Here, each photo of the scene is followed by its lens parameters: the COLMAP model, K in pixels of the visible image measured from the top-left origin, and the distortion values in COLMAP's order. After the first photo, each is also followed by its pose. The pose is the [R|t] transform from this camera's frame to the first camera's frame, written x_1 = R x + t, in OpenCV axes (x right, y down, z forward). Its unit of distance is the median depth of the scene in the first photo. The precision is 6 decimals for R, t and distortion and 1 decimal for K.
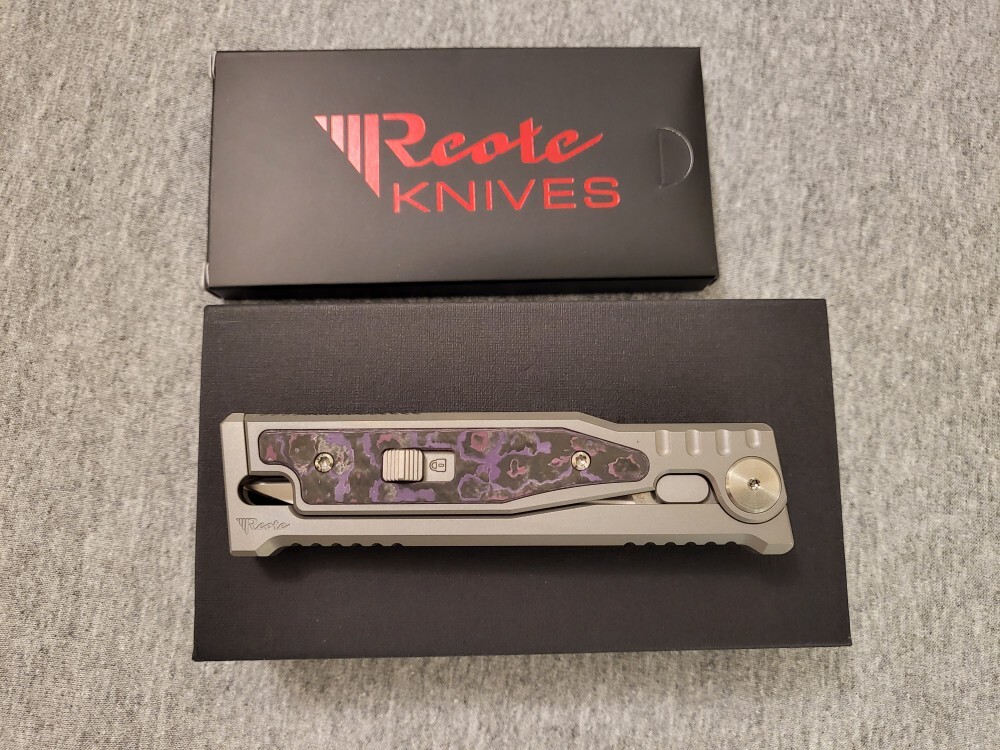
lens RADIAL K [[785.5, 0, 480.9], [0, 785.5, 412.7], [0, 0, 1]] dist [0.001916, 0.048811]
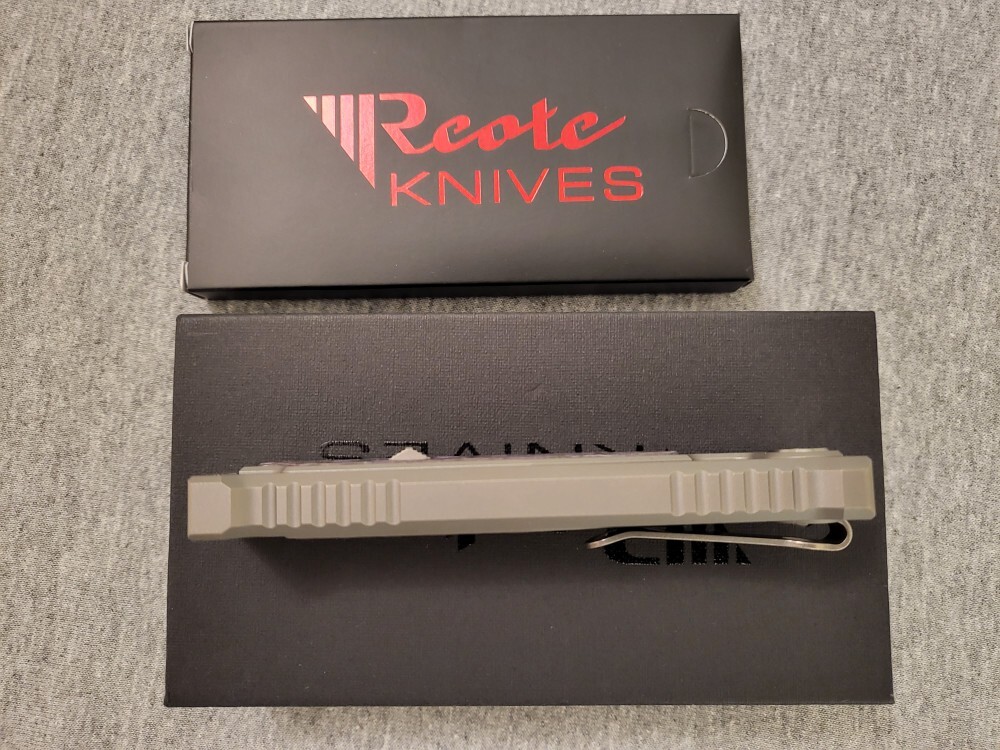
lens RADIAL K [[785.5, 0, 480.9], [0, 785.5, 412.7], [0, 0, 1]] dist [0.001916, 0.048811]
pose [[0.999533, 0.010562, -0.028683, 0.019593], [-0.008995, 0.998488, 0.054237, -0.064814], [0.029212, -0.053954, 0.998116, 0.087973]]
